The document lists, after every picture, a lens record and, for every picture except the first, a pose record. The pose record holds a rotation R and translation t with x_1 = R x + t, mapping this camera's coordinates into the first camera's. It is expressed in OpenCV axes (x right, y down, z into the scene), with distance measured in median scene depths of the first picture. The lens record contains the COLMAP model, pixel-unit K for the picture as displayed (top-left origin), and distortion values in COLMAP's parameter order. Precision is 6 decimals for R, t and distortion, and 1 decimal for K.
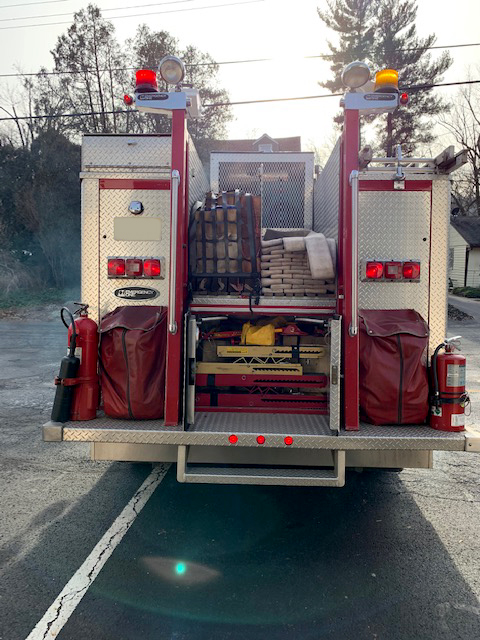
lens RADIAL K [[480.5, 0, 240.0], [0, 480.5, 320.0], [0, 0, 1]] dist [0.059568, -0.070283]
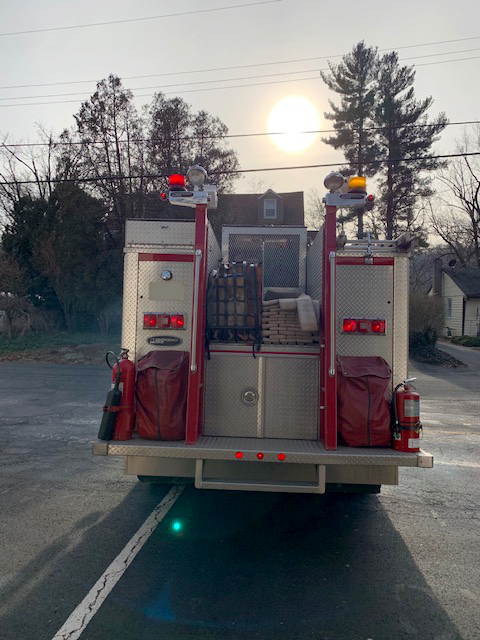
lens RADIAL K [[480.5, 0, 240.0], [0, 480.5, 320.0], [0, 0, 1]] dist [0.059568, -0.070283]
pose [[0.999875, 0.012211, -0.010016, -0.002226], [-0.013089, 0.995586, -0.092940, 0.005208], [0.008837, 0.093060, 0.995621, -0.269591]]
